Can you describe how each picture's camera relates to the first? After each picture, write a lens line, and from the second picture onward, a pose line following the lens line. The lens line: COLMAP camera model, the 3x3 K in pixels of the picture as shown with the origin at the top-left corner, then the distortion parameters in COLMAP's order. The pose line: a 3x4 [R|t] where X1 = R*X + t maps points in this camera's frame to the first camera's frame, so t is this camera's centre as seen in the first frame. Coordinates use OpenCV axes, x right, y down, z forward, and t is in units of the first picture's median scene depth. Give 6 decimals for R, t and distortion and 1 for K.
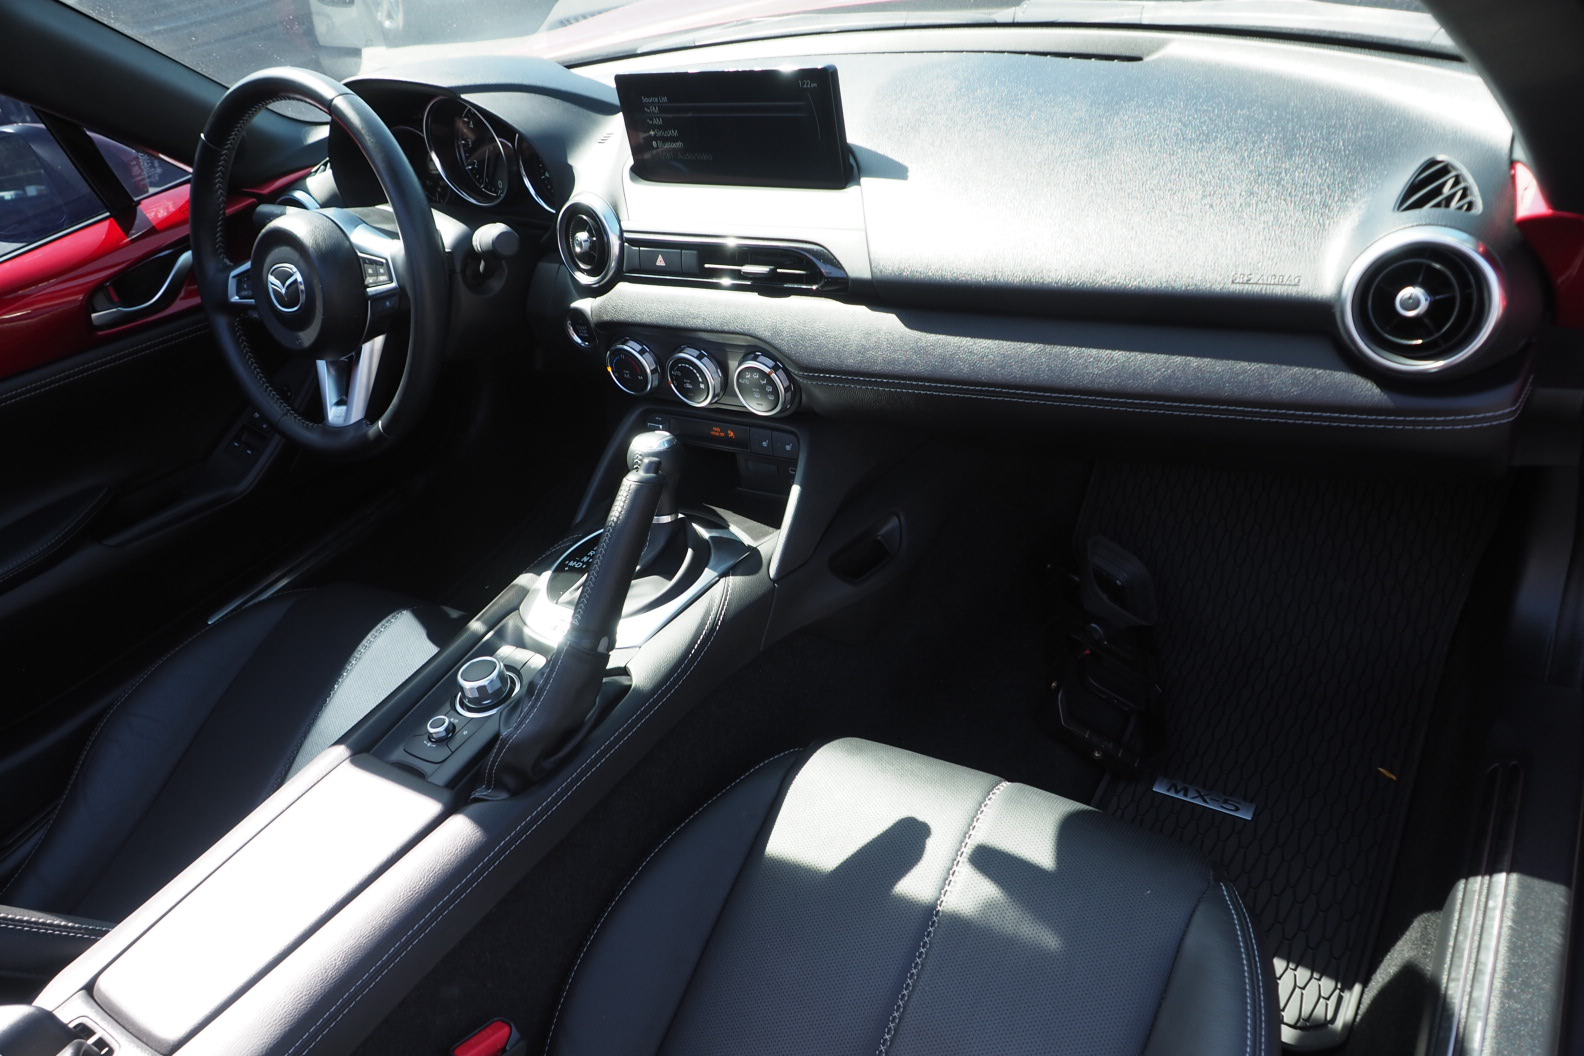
lens RADIAL K [[1123.7, 0, 782.6], [0, 1123.7, 526.2], [0, 0, 1]] dist [-0.042058, 0.013791]
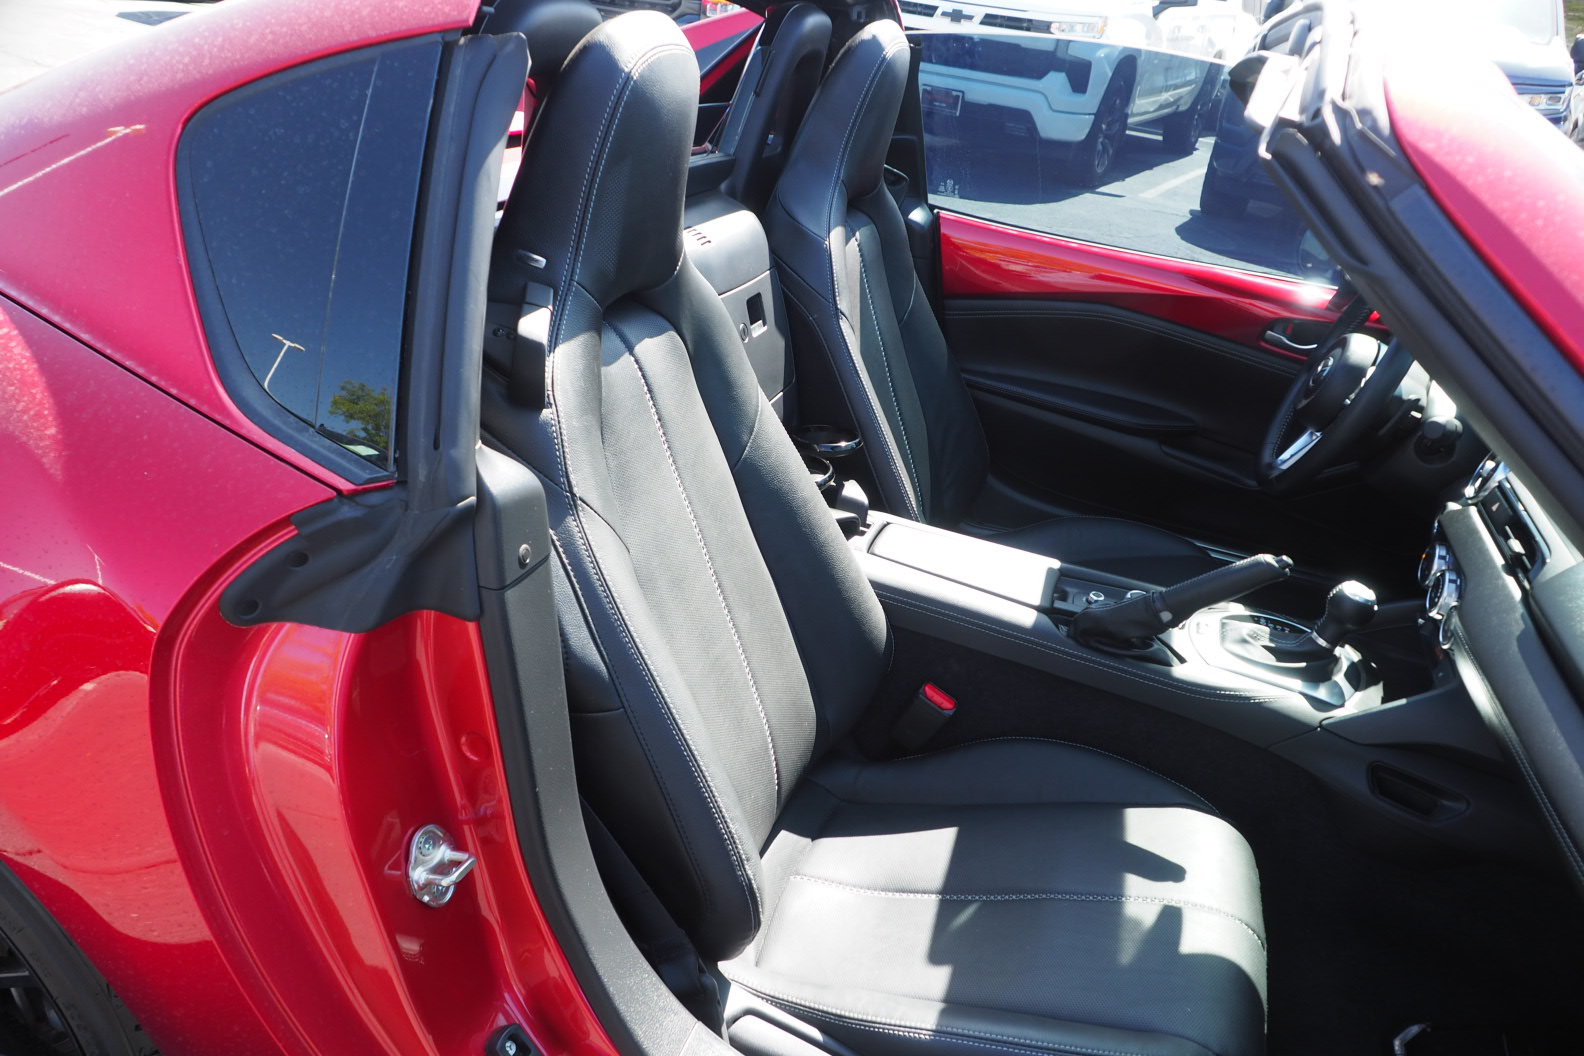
lens RADIAL K [[1123.7, 0, 793.3], [0, 1123.7, 527.4], [0, 0, 1]] dist [-0.042058, 0.013791]
pose [[0.205532, 0.606773, -0.767843, 0.665165], [-0.668486, 0.660076, 0.342675, -0.124091], [0.714761, 0.442862, 0.541286, -0.181217]]
